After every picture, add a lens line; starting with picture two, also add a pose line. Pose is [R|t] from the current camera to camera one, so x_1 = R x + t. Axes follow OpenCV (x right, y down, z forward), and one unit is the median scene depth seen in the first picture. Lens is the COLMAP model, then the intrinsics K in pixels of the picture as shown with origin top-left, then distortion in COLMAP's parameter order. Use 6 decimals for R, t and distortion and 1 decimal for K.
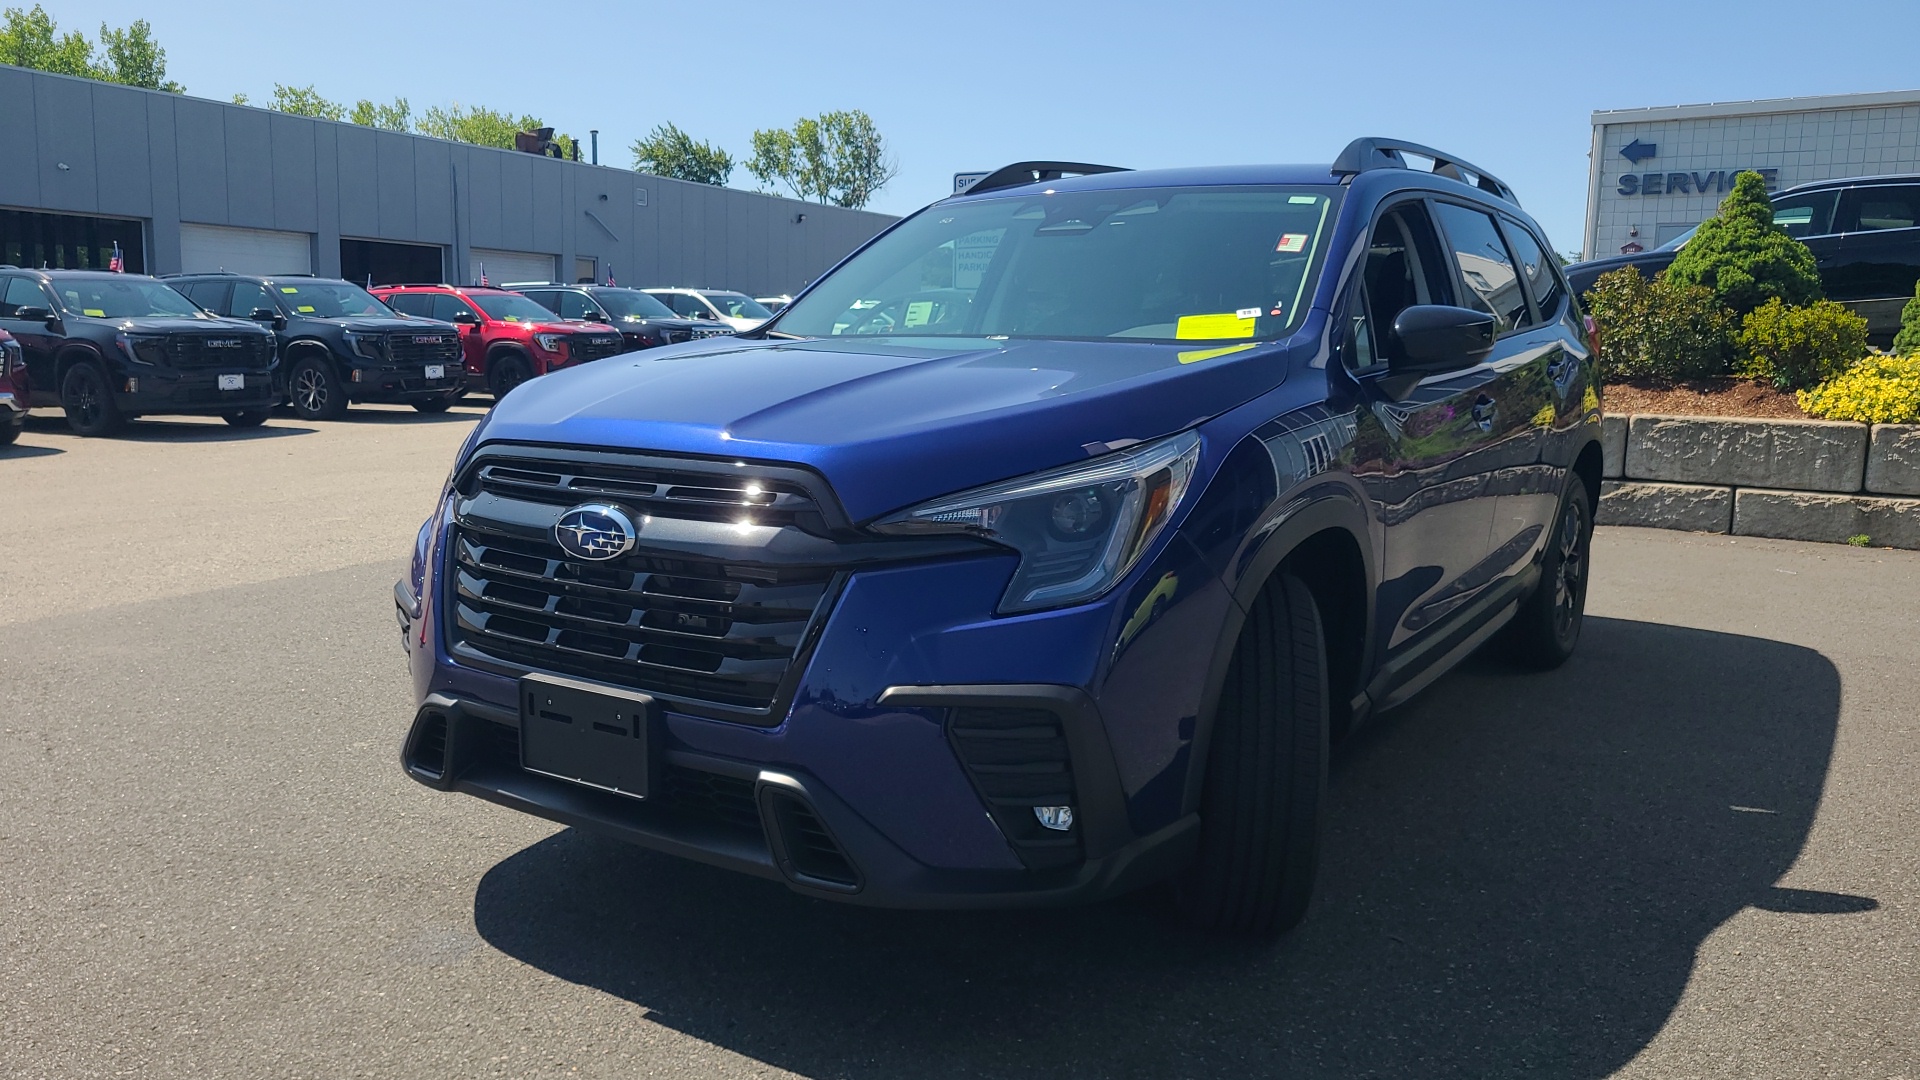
lens RADIAL K [[1434.7, 0, 915.1], [0, 1434.7, 551.4], [0, 0, 1]] dist [0.042346, -0.026676]
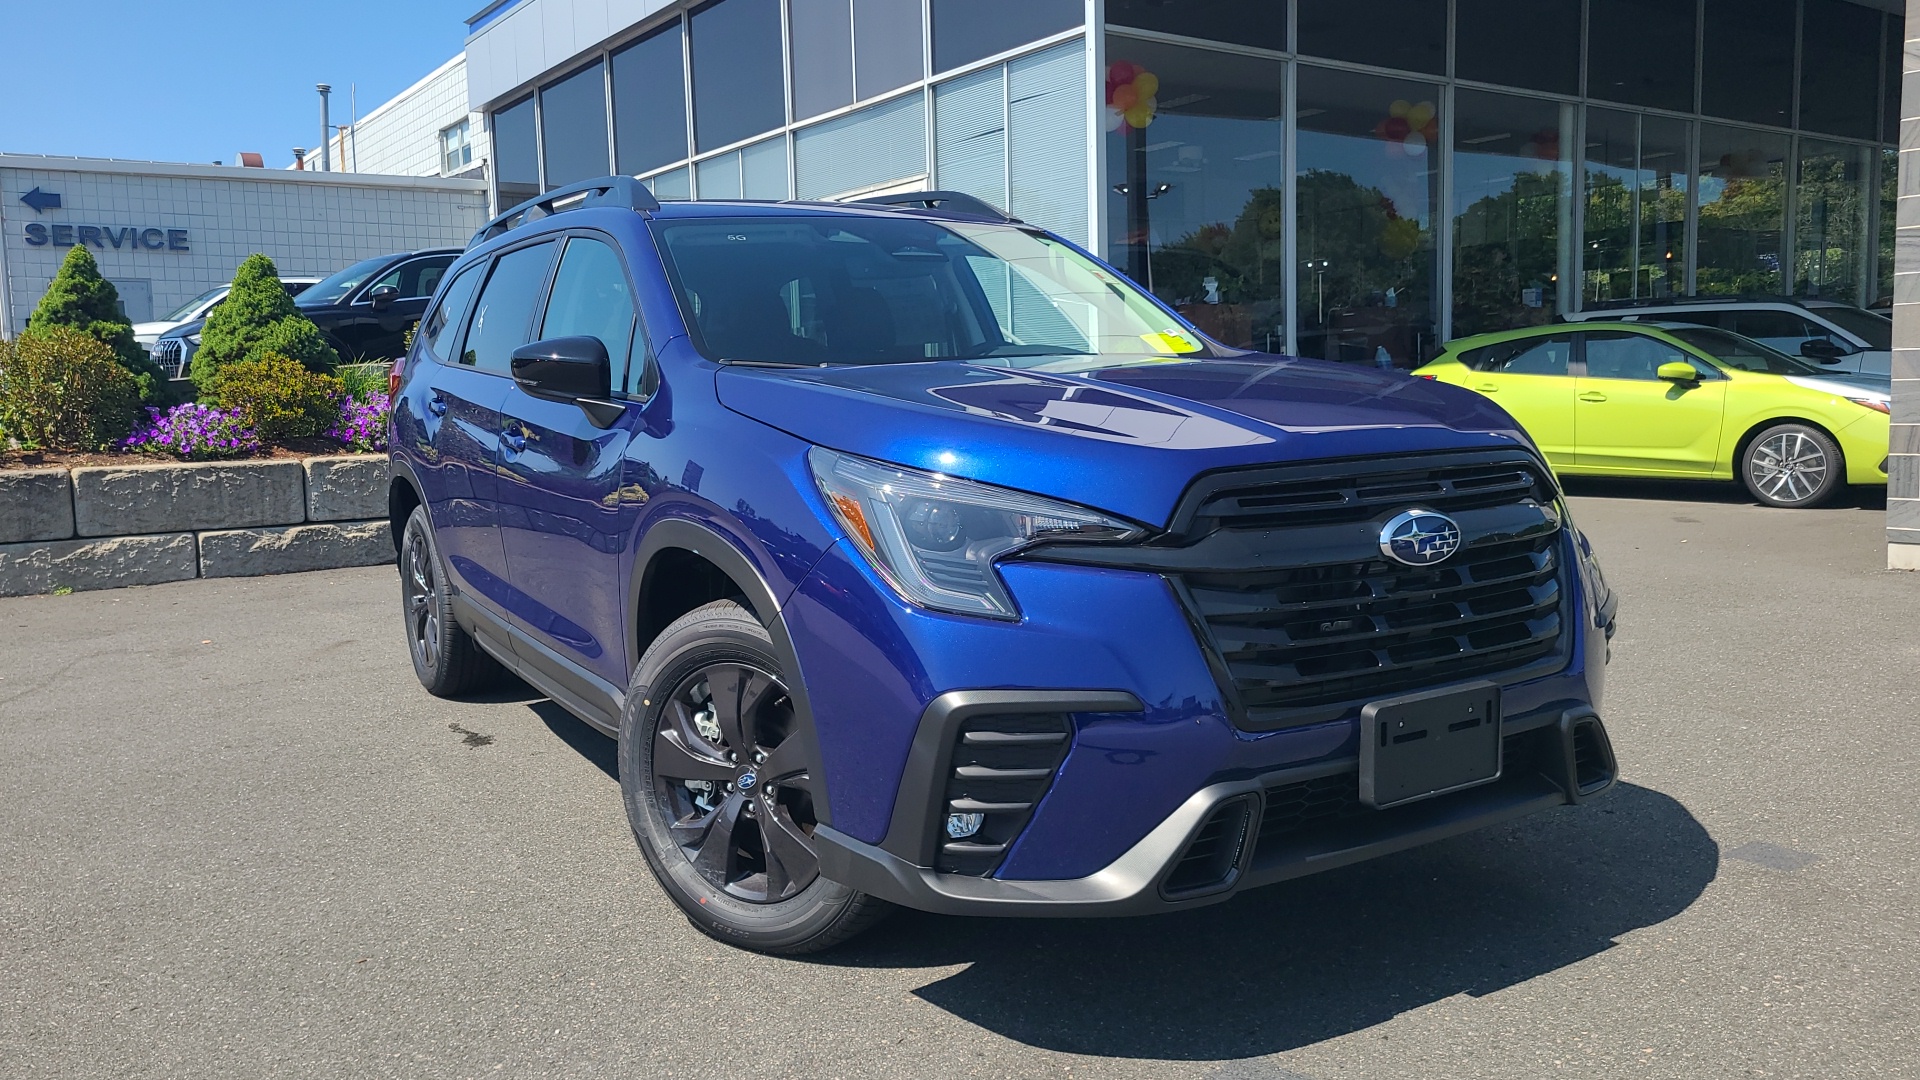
lens RADIAL K [[1434.7, 0, 957.6], [0, 1434.7, 544.1], [0, 0, 1]] dist [0.042346, -0.026676]
pose [[0.410064, -0.126104, 0.903297, -0.144759], [0.168260, 0.983856, 0.060966, -0.014246], [-0.896402, 0.126988, 0.424662, 0.099947]]
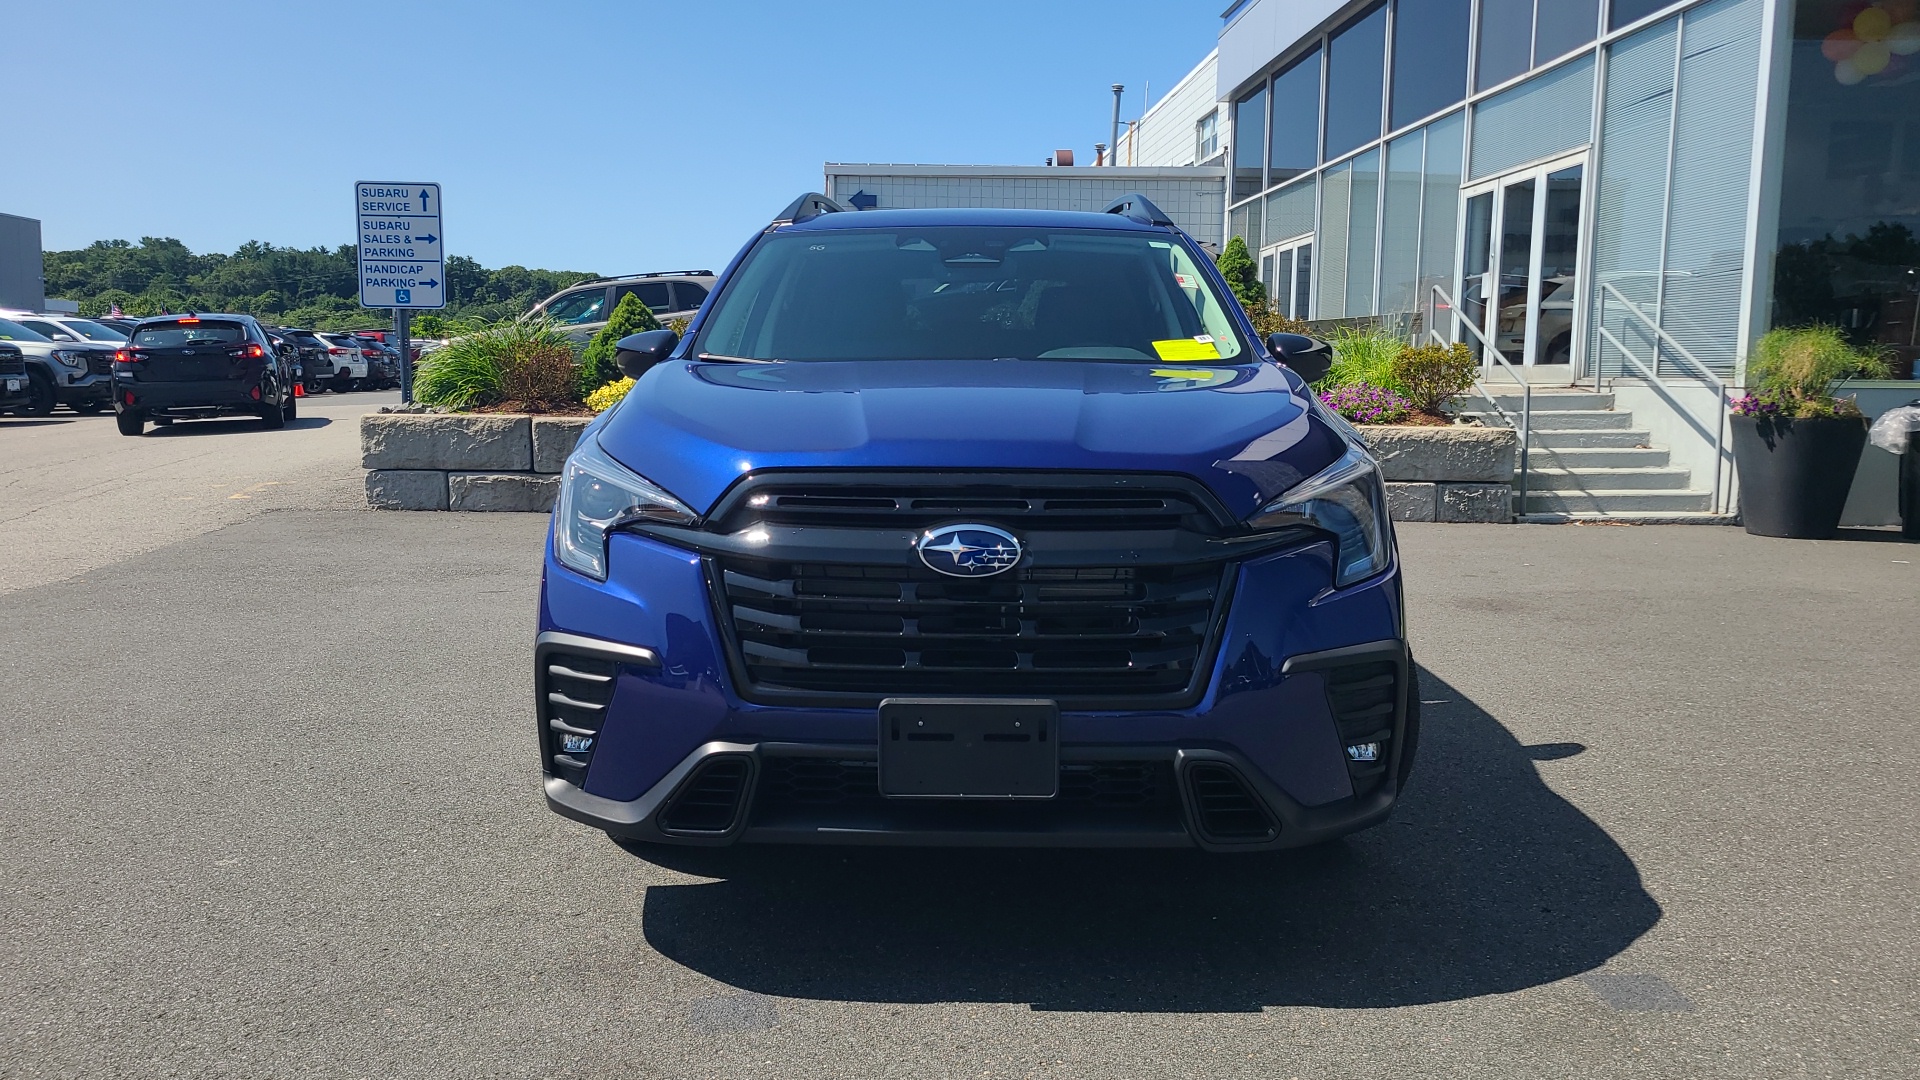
lens RADIAL K [[1434.7, 0, 952.5], [0, 1434.7, 545.2], [0, 0, 1]] dist [0.042346, -0.026676]
pose [[0.833917, -0.073063, 0.547032, -0.091553], [0.084297, 0.996430, 0.004580, -0.002600], [-0.545414, 0.042293, 0.837099, 0.017378]]
